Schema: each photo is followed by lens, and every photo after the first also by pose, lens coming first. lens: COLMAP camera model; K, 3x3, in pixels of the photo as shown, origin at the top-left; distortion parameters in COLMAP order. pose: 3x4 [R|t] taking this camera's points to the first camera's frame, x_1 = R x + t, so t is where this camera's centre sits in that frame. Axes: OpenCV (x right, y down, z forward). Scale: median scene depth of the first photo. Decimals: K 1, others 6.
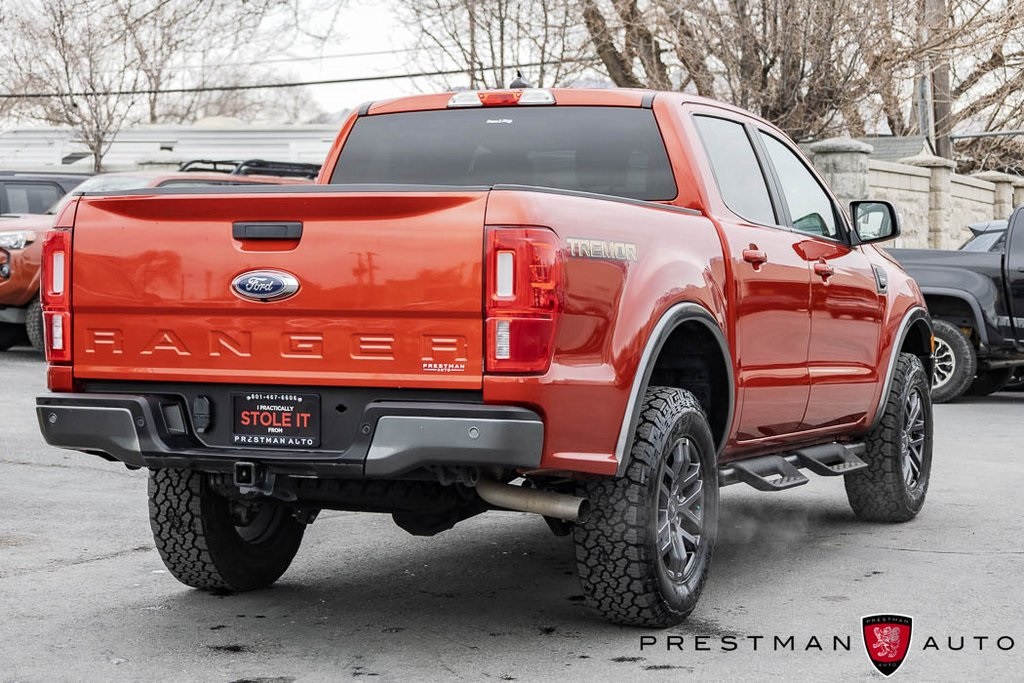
lens RADIAL K [[2133.1, 0, 519.6], [0, 2133.1, 336.6], [0, 0, 1]] dist [0.011754, 0.000000]
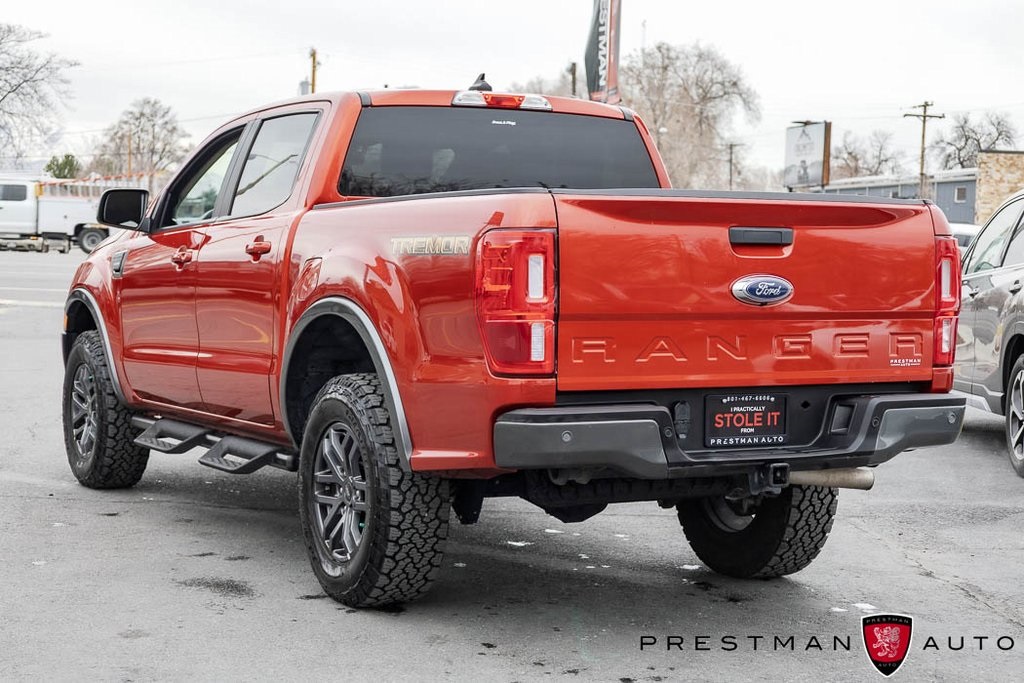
lens RADIAL K [[1773.4, 0, 508.7], [0, 1773.4, 345.7], [0, 0, 1]] dist [0.030019, 0.000000]
pose [[0.619496, -0.038345, 0.784063, -0.849645], [0.011851, 0.999149, 0.039501, -0.031818], [-0.784910, -0.015179, 0.619423, 0.558972]]
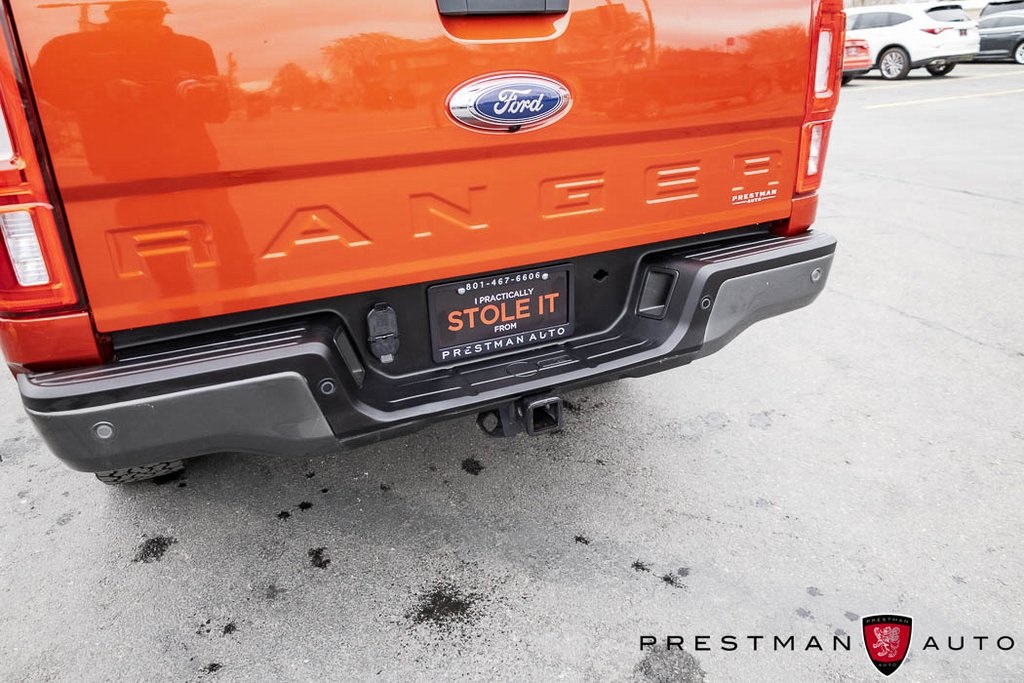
lens RADIAL K [[716.3, 0, 510.4], [0, 716.3, 337.1], [0, 0, 1]] dist [-0.030172, 0.010229]
pose [[0.660035, -0.312121, 0.683326, -0.266517], [0.059957, 0.928588, 0.366236, -0.035203], [-0.748839, -0.200759, 0.631614, 0.852312]]
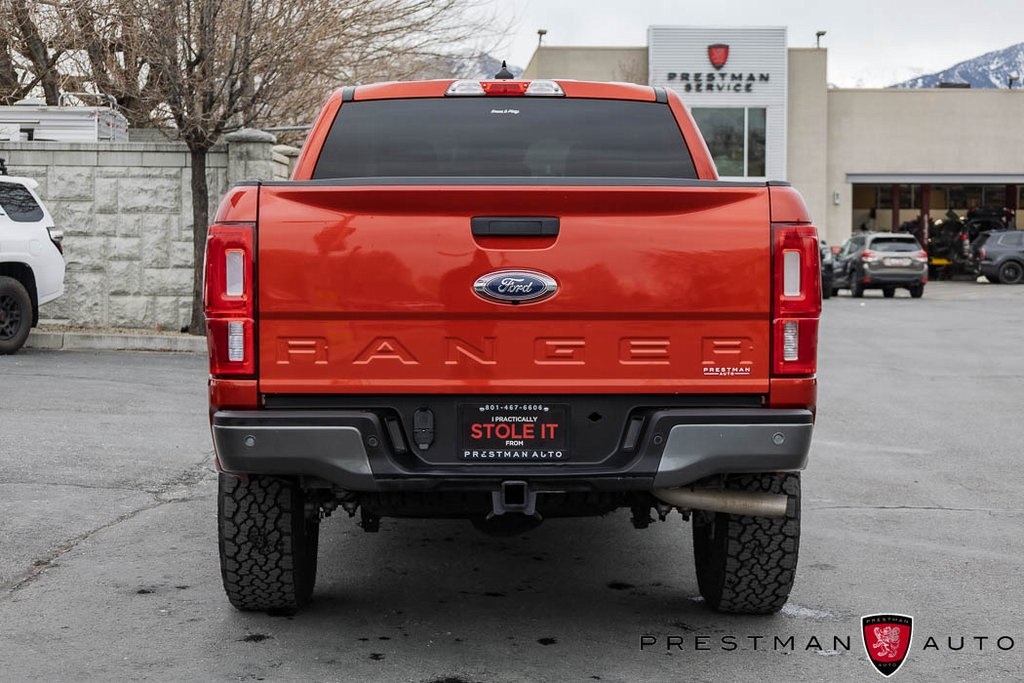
lens RADIAL K [[1773.4, 0, 509.1], [0, 1773.4, 337.1], [0, 0, 1]] dist [0.030019, 0.000000]
pose [[0.908503, -0.025069, 0.417126, -0.433085], [0.015172, 0.999520, 0.027027, -0.022583], [-0.417603, -0.018226, 0.908447, 0.303895]]
